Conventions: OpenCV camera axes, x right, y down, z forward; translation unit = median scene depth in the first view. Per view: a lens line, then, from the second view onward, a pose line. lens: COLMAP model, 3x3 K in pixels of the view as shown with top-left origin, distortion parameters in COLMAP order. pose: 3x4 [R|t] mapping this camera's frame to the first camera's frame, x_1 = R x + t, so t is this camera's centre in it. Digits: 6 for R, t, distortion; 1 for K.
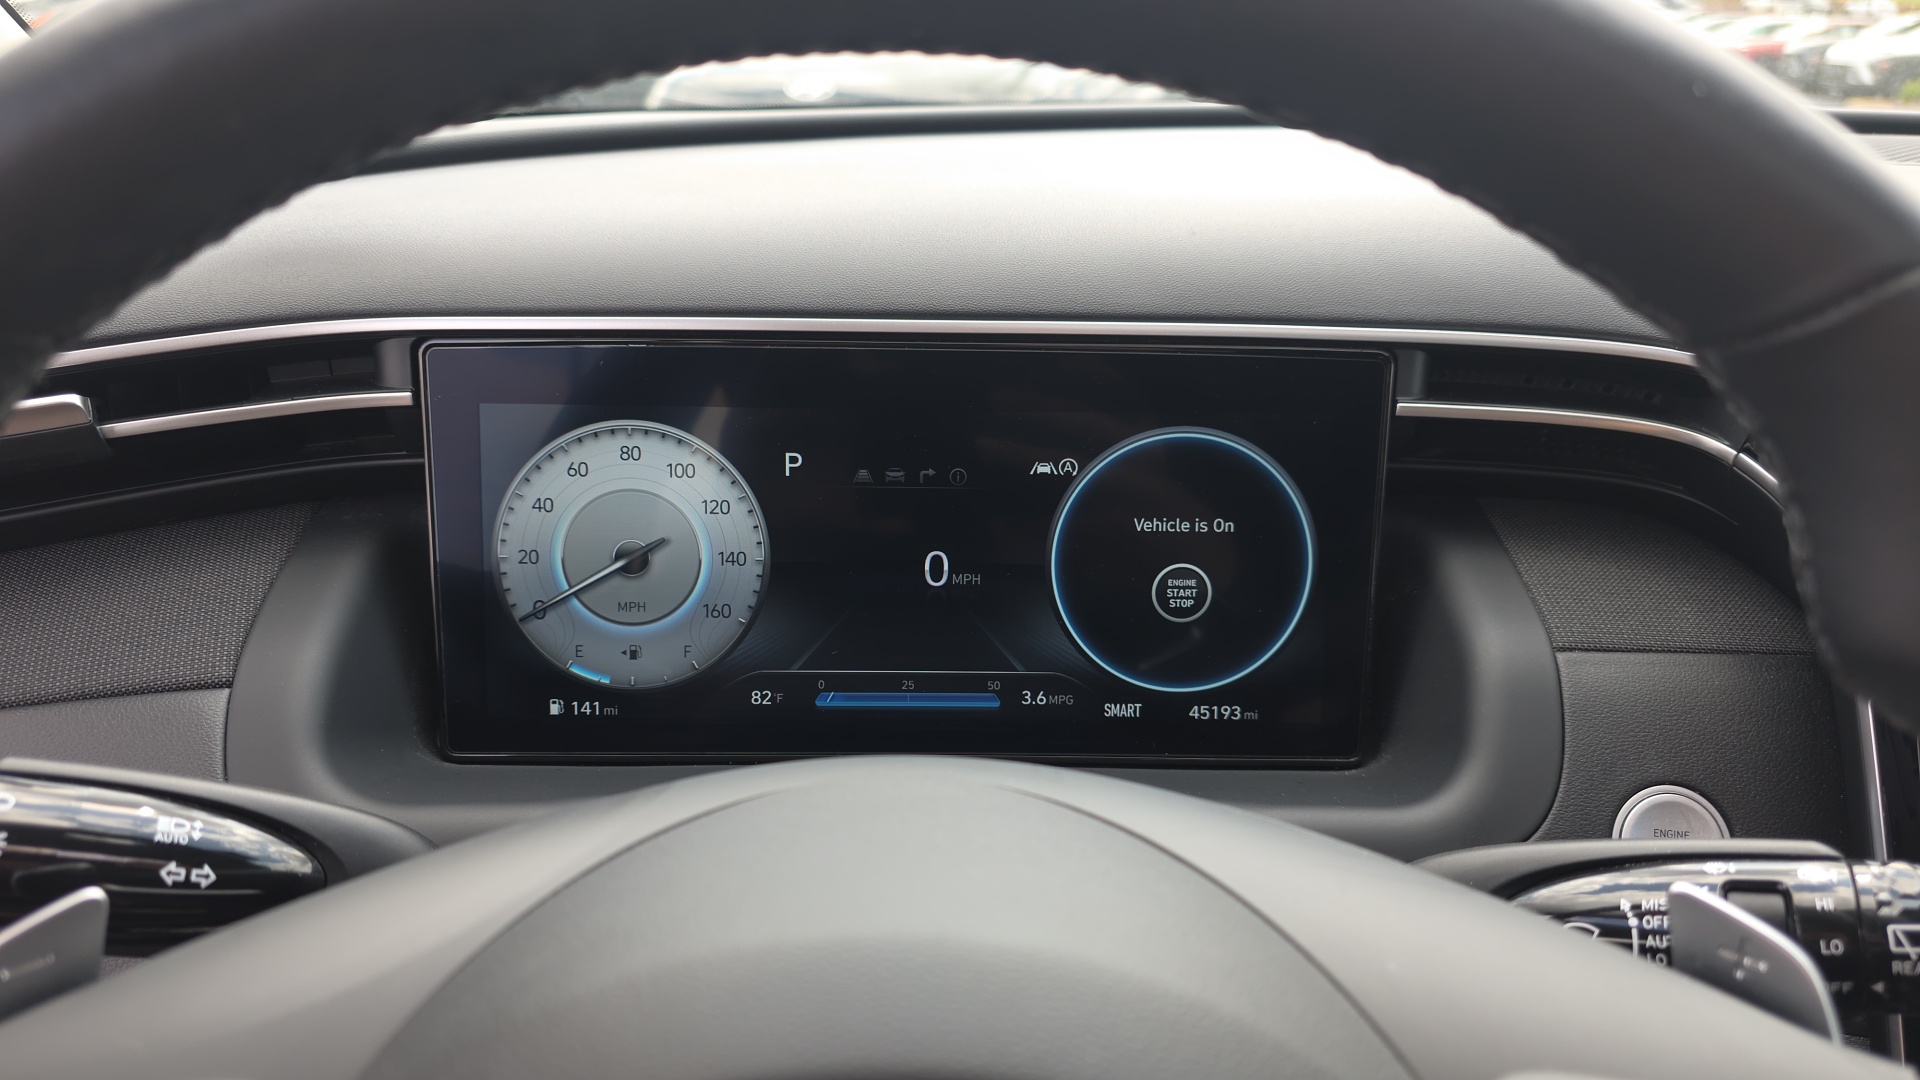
lens RADIAL K [[1330.2, 0, 960.0], [0, 1330.2, 540.0], [0, 0, 1]] dist [0.063249, -0.031066]
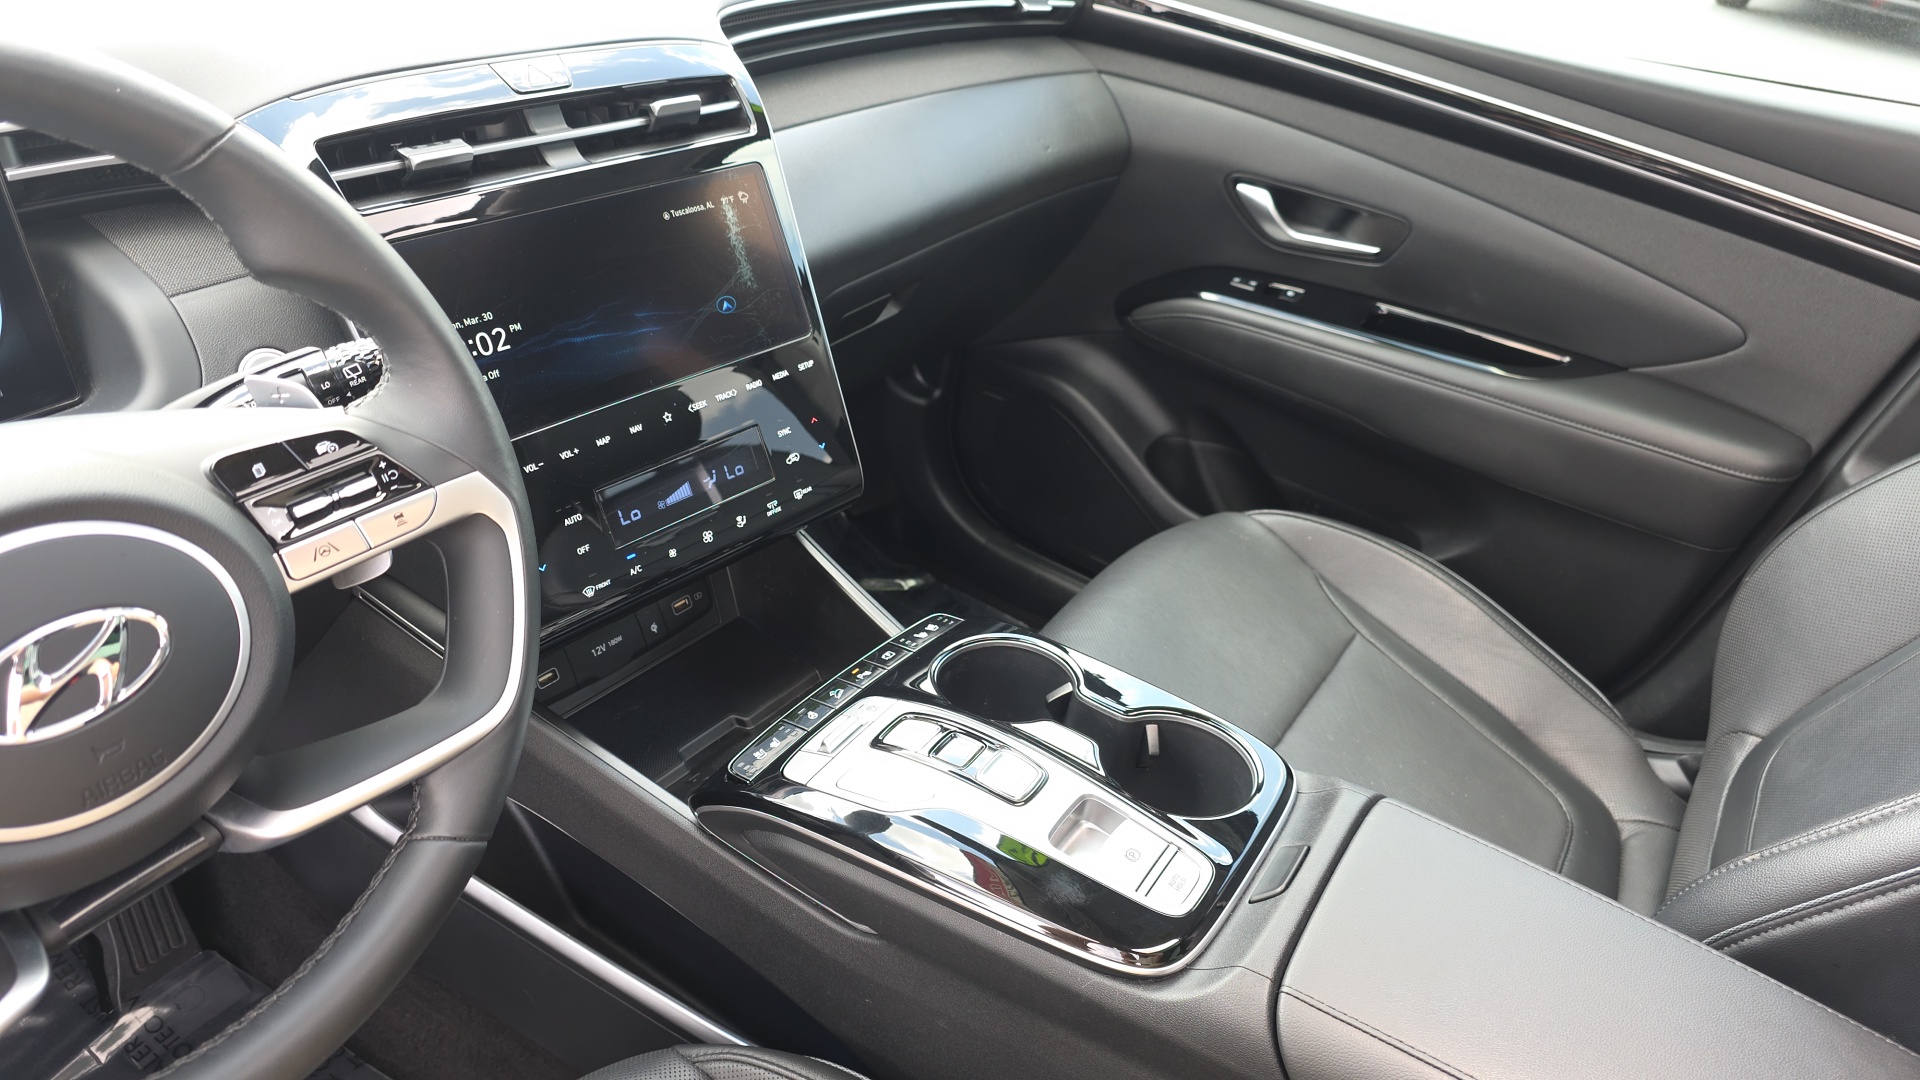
lens RADIAL K [[1294.8, 0, 930.3], [0, 1294.8, 539.1], [0, 0, 1]] dist [0.032373, -0.029780]
pose [[0.568631, -0.417836, 0.708570, -0.314146], [0.202396, 0.905973, 0.371819, -0.061033], [-0.797305, -0.068016, 0.599732, -0.791641]]
